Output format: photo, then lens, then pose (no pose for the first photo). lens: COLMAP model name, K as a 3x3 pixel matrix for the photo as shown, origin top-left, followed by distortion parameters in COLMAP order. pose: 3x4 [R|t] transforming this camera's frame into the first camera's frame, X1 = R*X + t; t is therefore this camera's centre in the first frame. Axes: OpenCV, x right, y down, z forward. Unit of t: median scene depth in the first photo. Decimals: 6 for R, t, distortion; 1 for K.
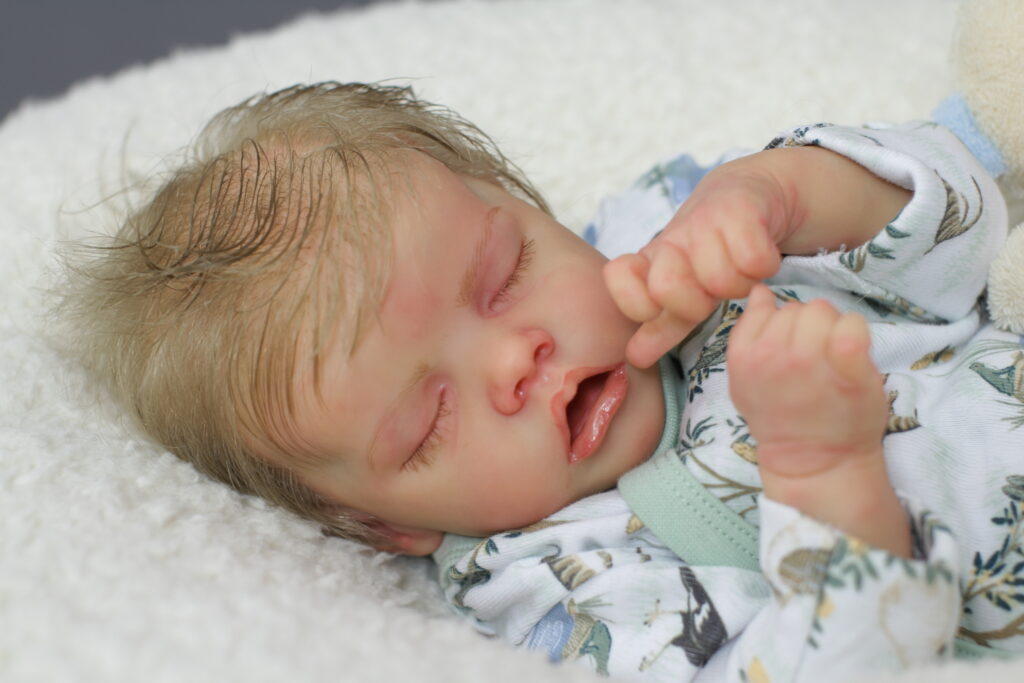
lens RADIAL K [[2469.3, 0, 512.0], [0, 2469.3, 341.5], [0, 0, 1]] dist [-0.277777, -0.033282]
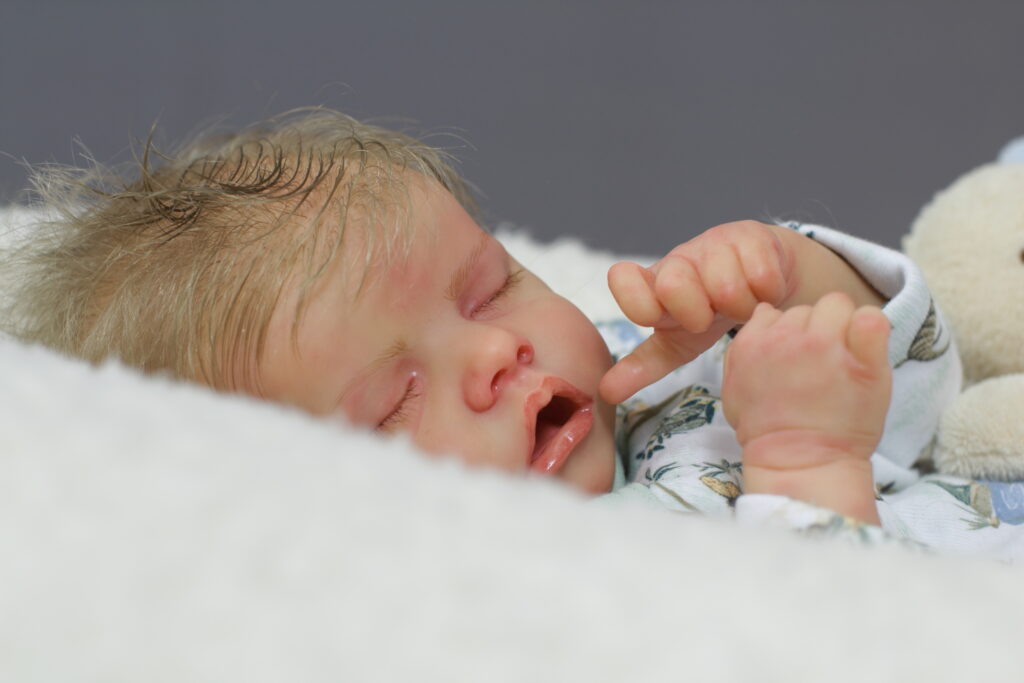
lens RADIAL K [[2469.3, 0, 512.0], [0, 2469.3, 341.5], [0, 0, 1]] dist [-0.277777, -0.033282]
pose [[0.965410, 0.225214, 0.131388, -0.121534], [-0.159163, 0.908157, -0.387191, 0.377650], [-0.206522, 0.352886, 0.912590, 0.104022]]
